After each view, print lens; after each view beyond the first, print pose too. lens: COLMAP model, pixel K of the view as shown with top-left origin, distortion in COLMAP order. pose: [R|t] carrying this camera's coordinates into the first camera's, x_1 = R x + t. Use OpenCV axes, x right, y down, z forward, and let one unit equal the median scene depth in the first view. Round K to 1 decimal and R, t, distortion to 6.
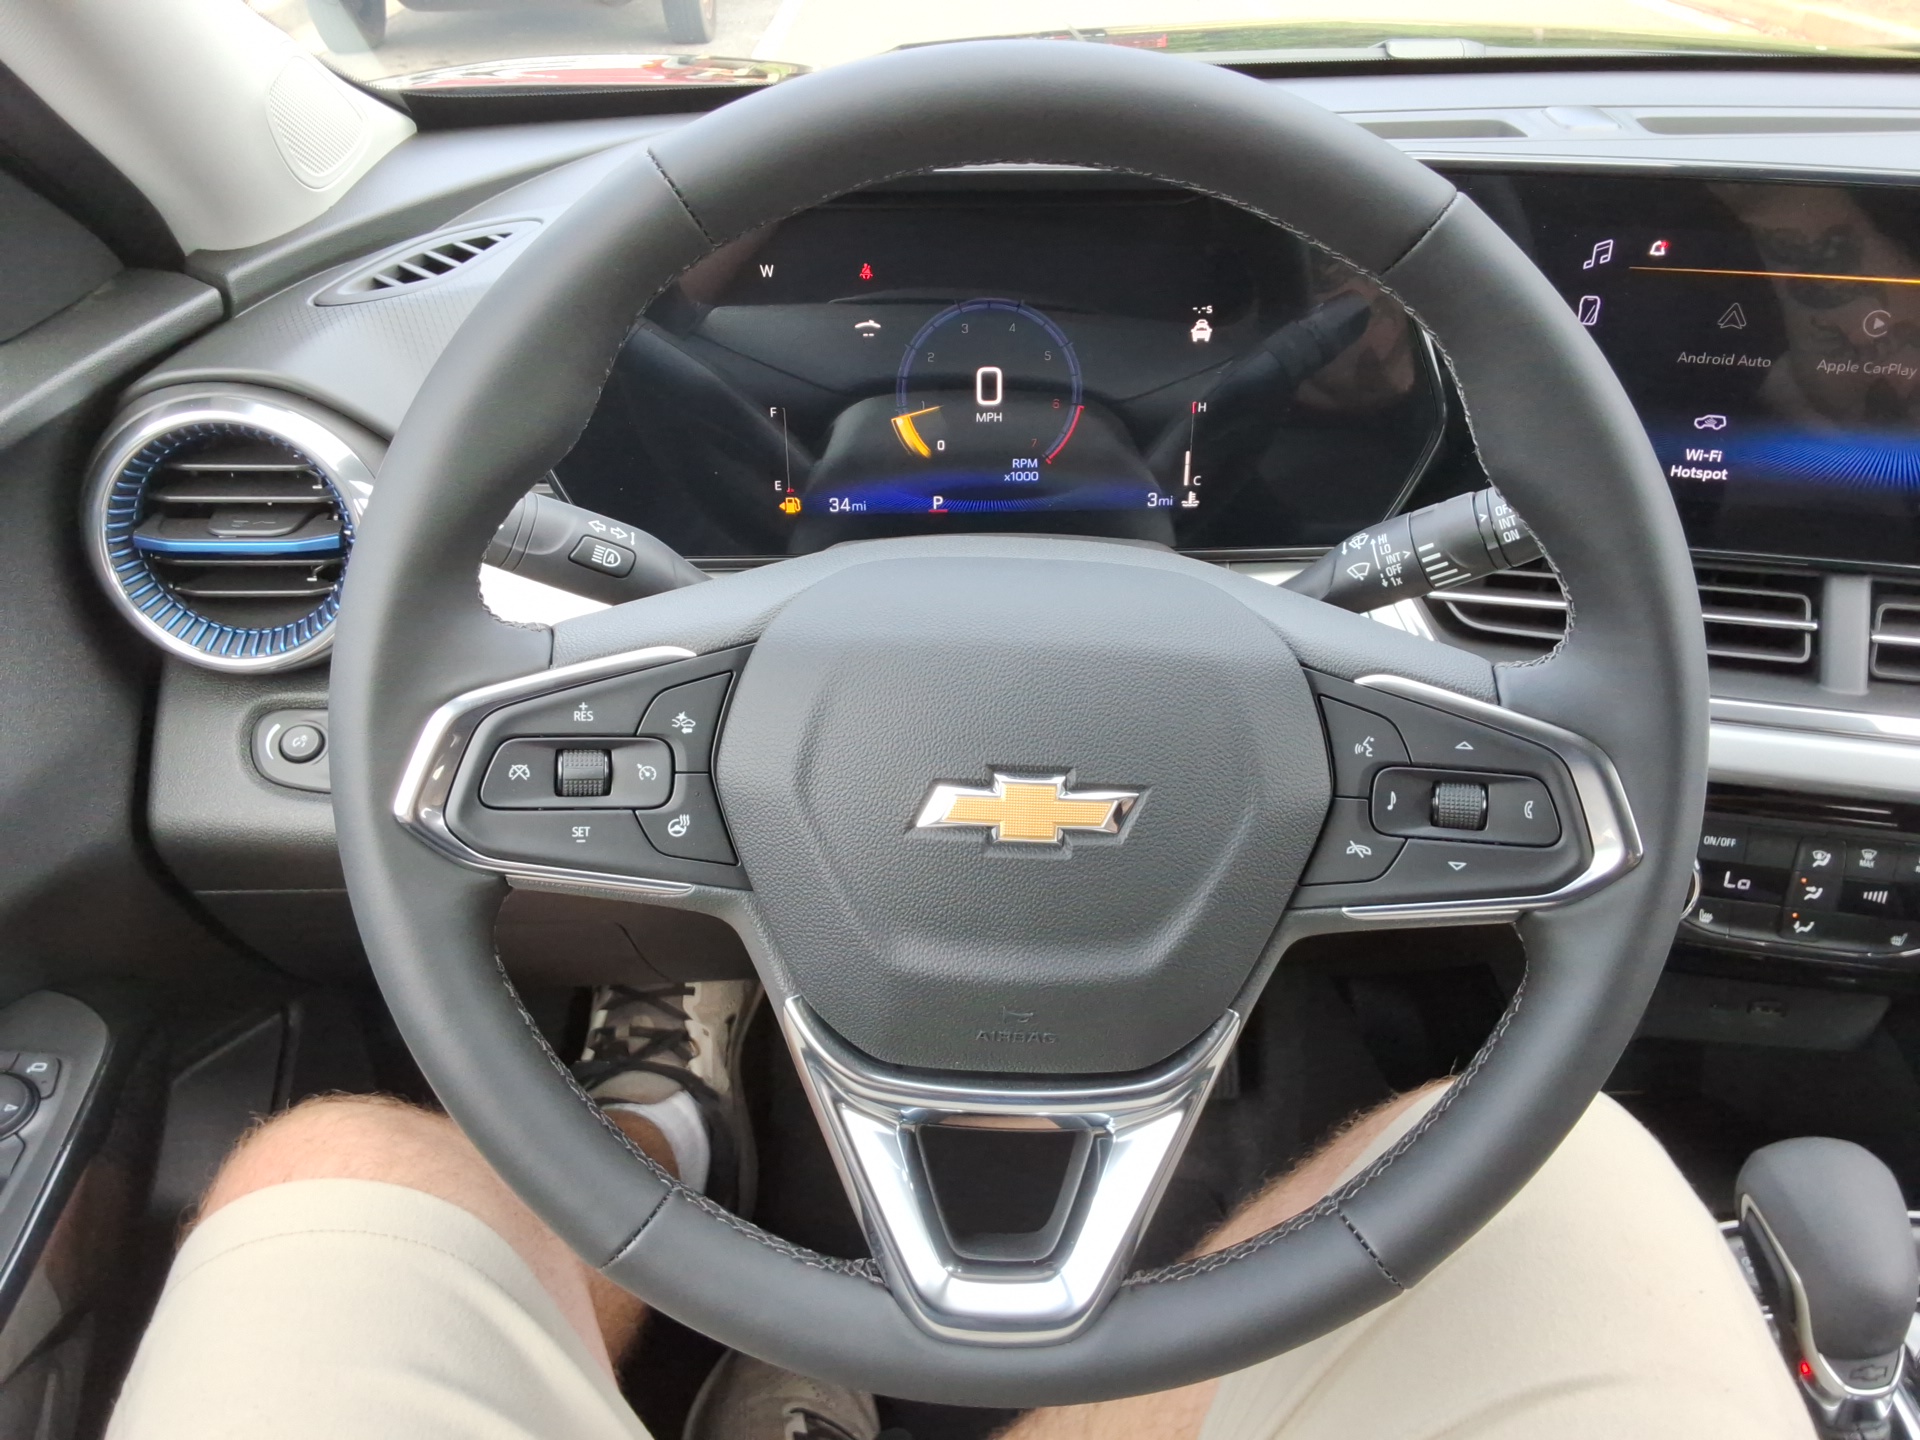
lens RADIAL K [[1505.7, 0, 985.2], [0, 1505.7, 729.7], [0, 0, 1]] dist [0.155595, -0.209209]
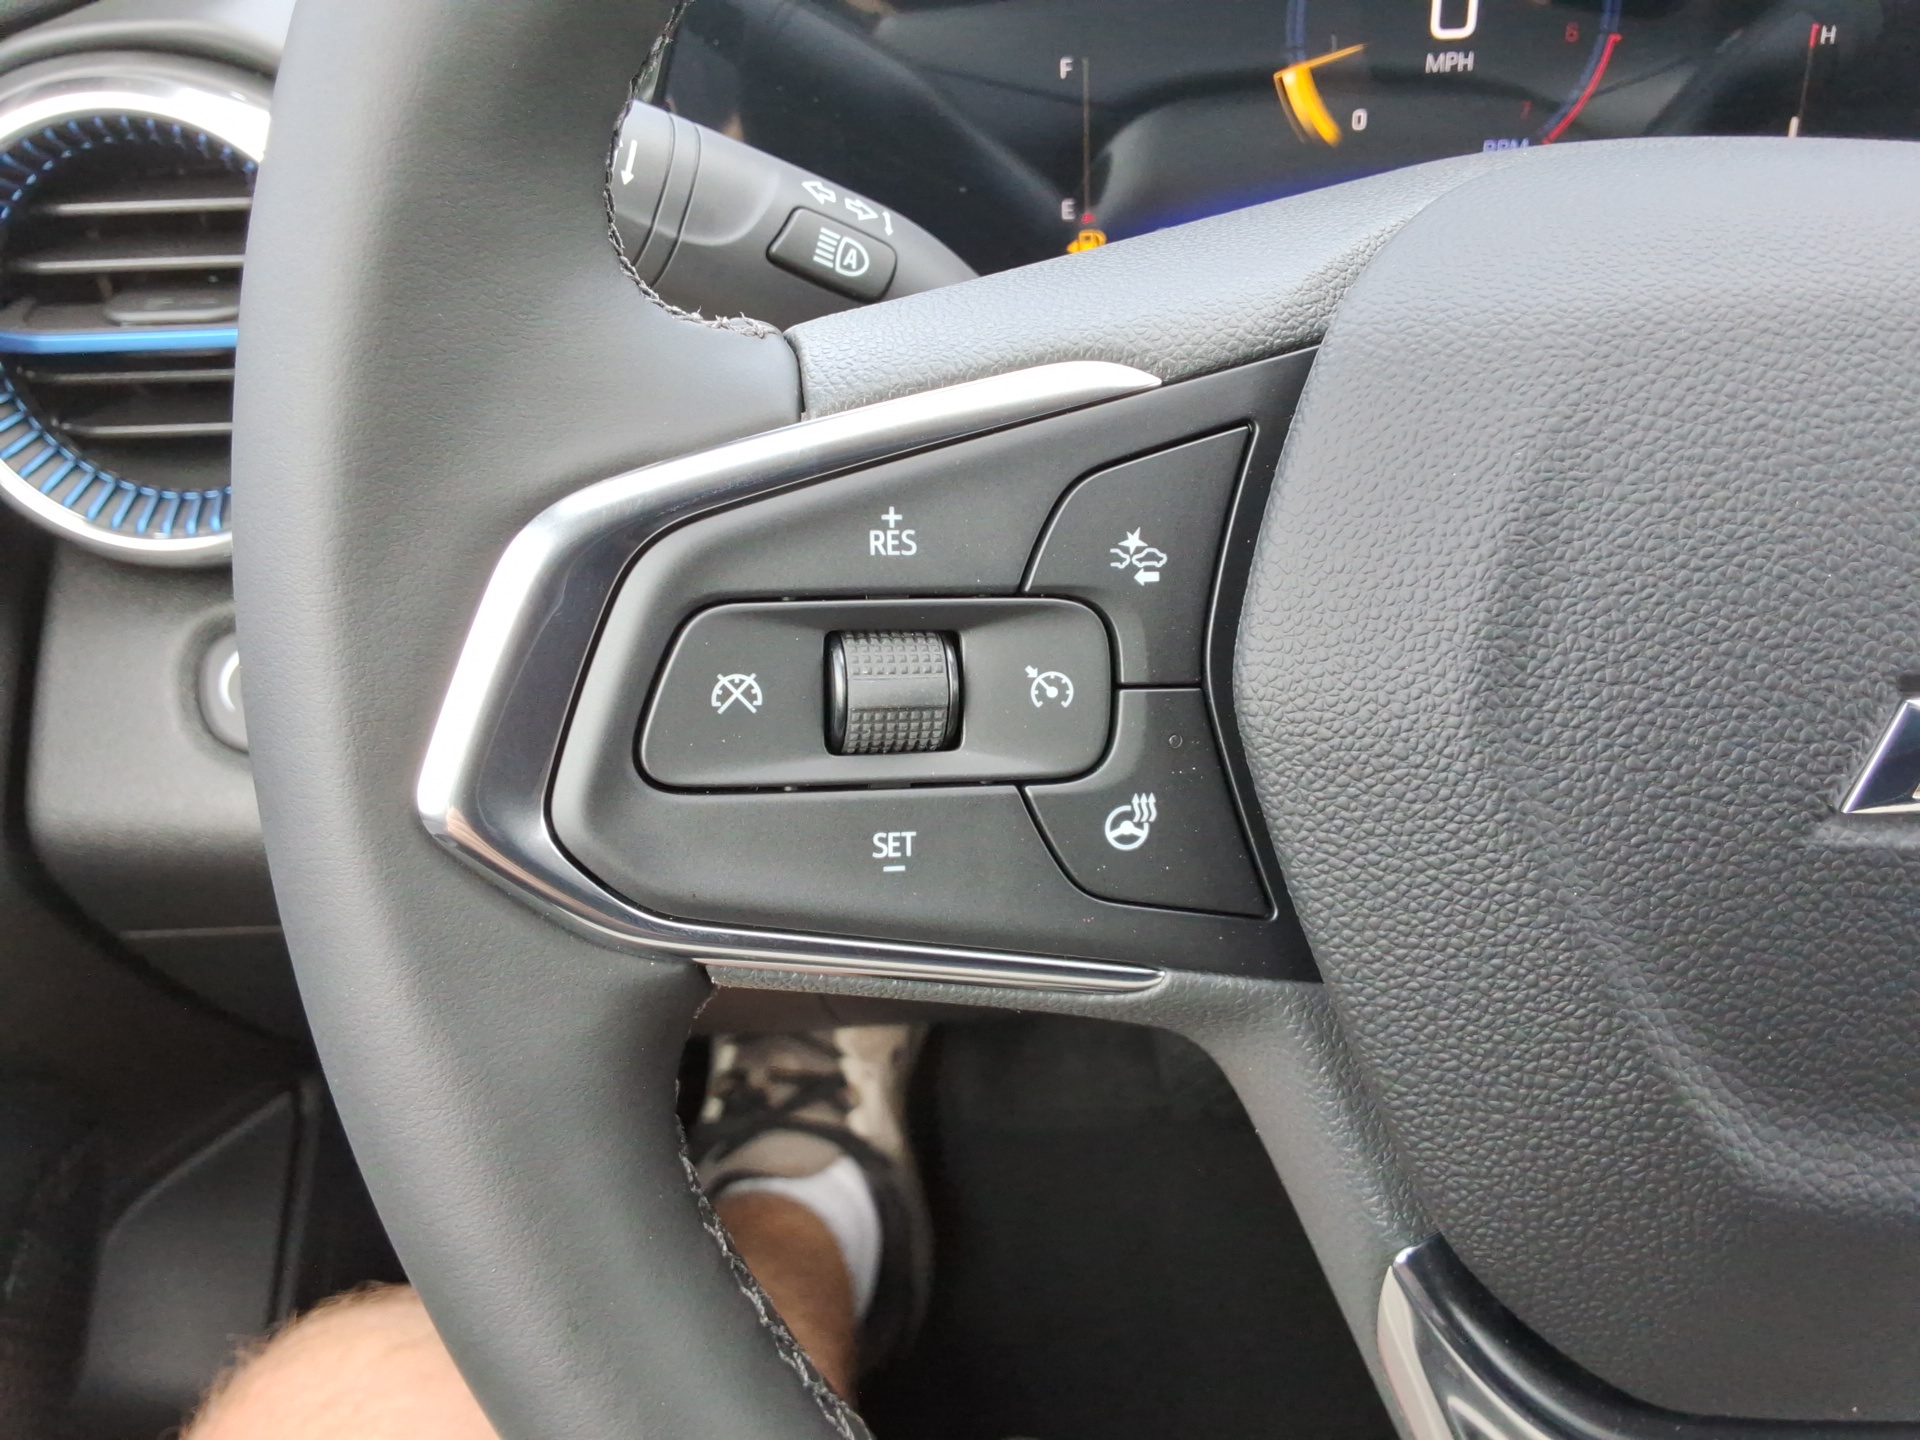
lens RADIAL K [[1505.7, 0, 985.2], [0, 1505.7, 729.7], [0, 0, 1]] dist [0.155595, -0.209209]
pose [[0.999059, -0.027386, -0.033644, -0.222666], [0.028247, 0.999279, 0.025380, 0.028063], [0.032925, -0.026307, 0.999112, 0.602029]]
